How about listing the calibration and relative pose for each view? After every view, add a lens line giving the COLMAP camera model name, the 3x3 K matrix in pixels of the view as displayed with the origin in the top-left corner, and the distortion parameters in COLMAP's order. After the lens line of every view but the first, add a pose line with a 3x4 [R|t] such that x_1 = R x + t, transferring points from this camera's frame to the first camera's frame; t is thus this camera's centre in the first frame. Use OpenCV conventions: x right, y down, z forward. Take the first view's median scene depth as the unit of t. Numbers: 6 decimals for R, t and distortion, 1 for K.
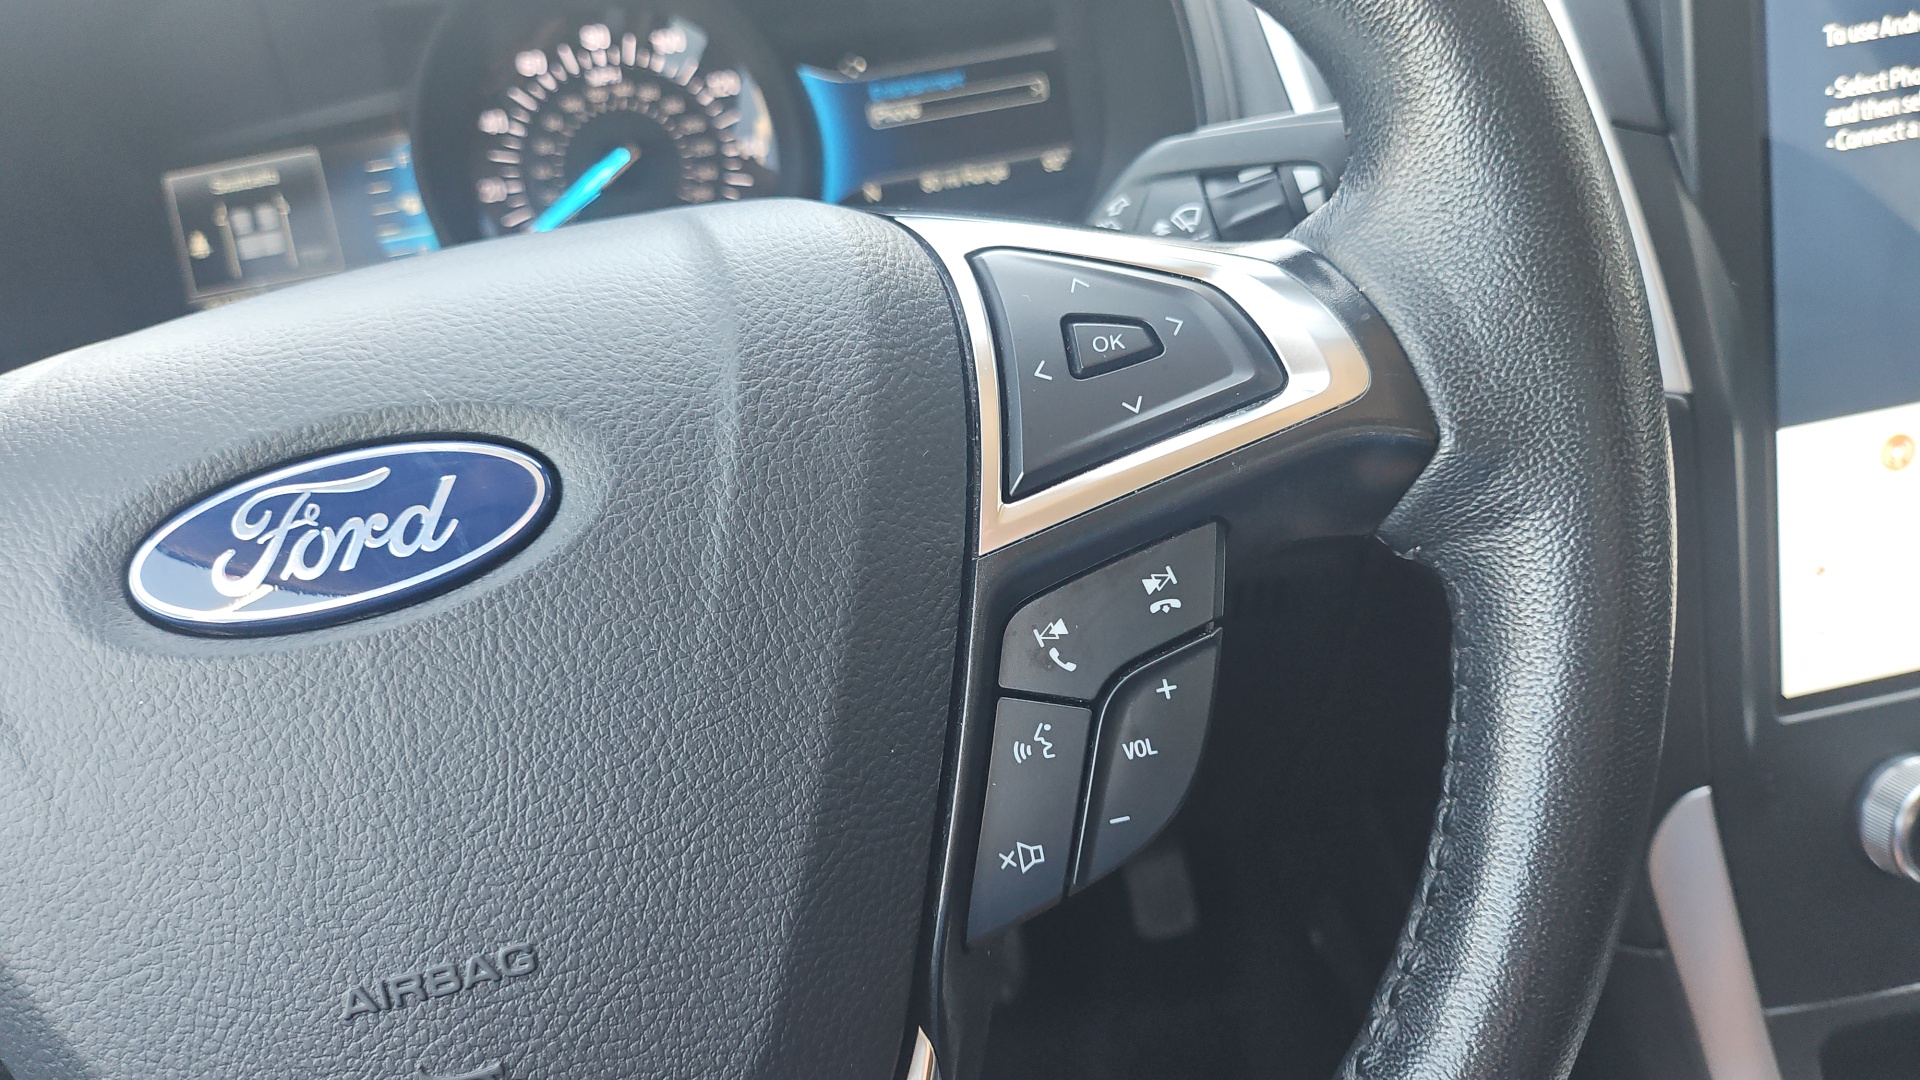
lens RADIAL K [[1456.2, 0, 932.2], [0, 1456.2, 583.9], [0, 0, 1]] dist [-0.009901, -0.006218]
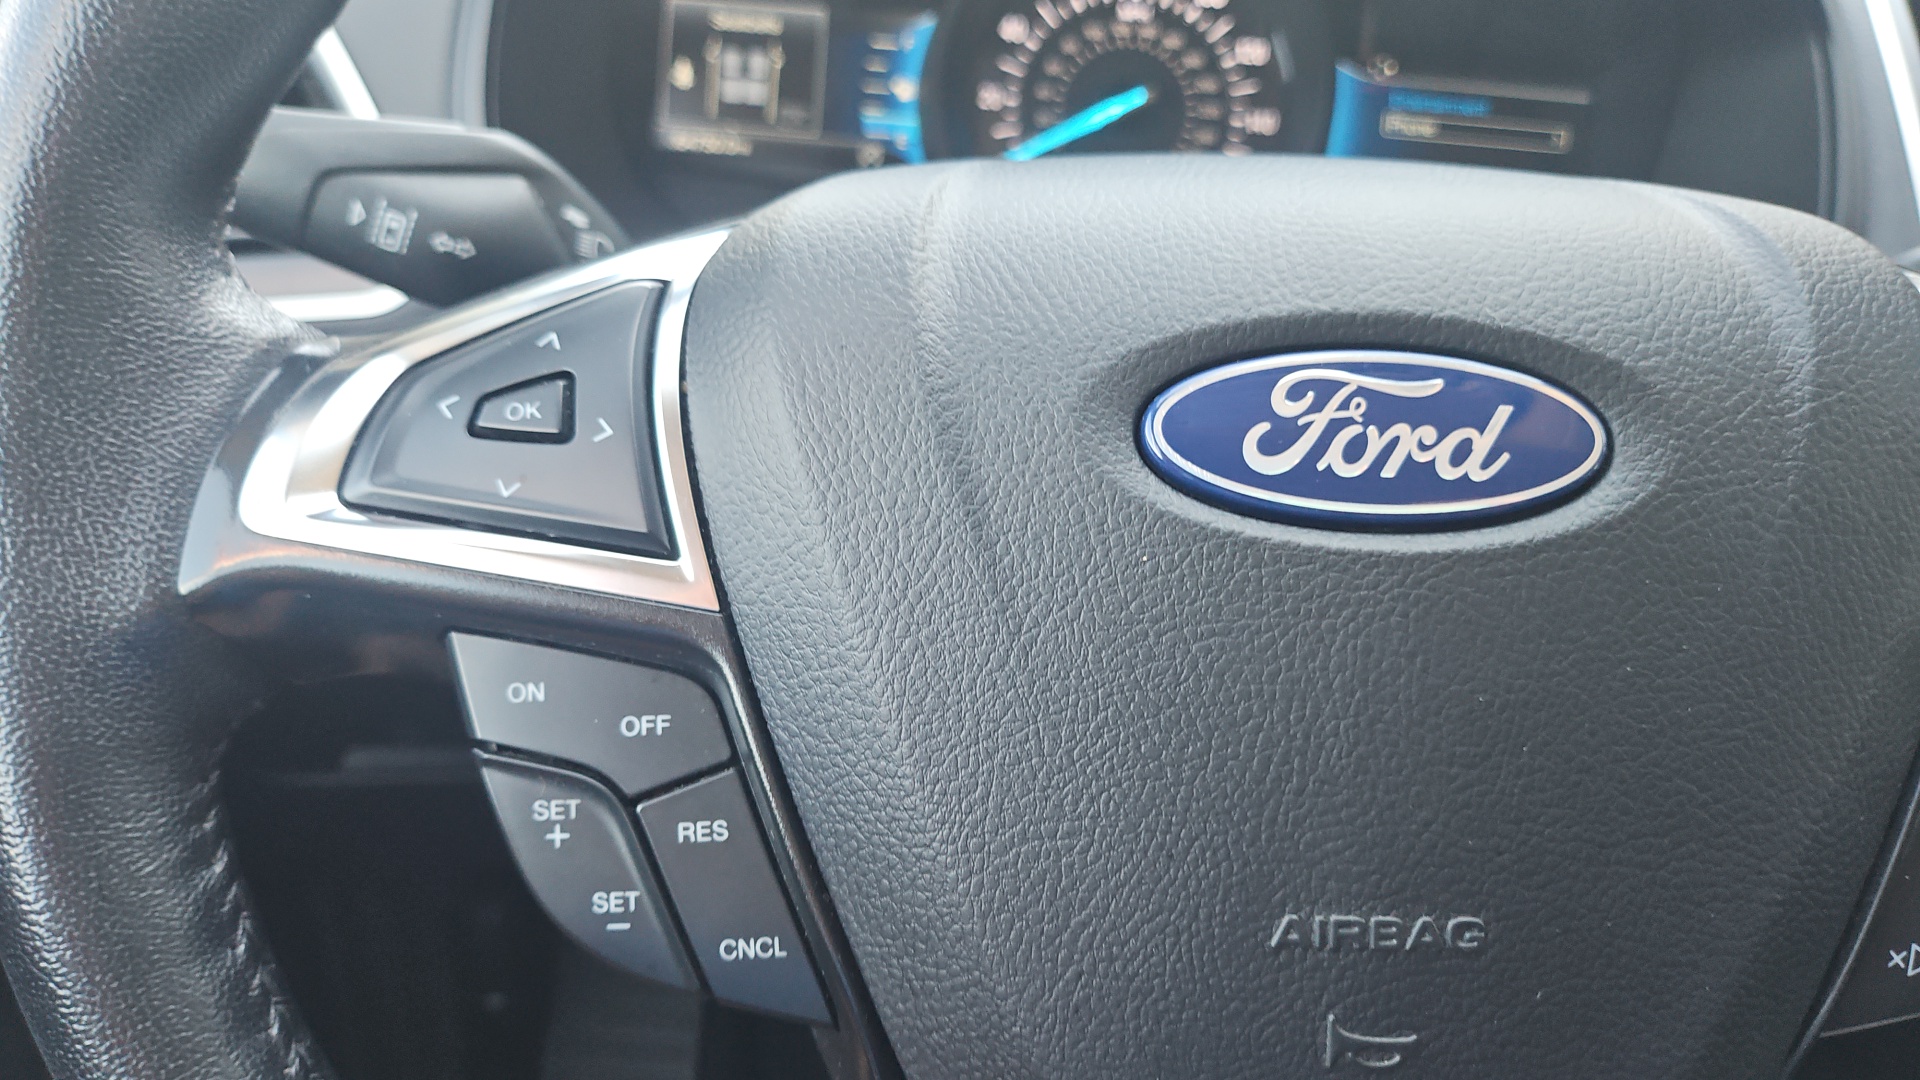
lens RADIAL K [[1456.2, 0, 932.2], [0, 1456.2, 583.9], [0, 0, 1]] dist [-0.009901, -0.006218]
pose [[0.966184, 0.257622, -0.010920, -0.645861], [-0.257560, 0.966239, 0.006749, 0.122679], [0.012290, -0.003708, 0.999918, 0.072653]]
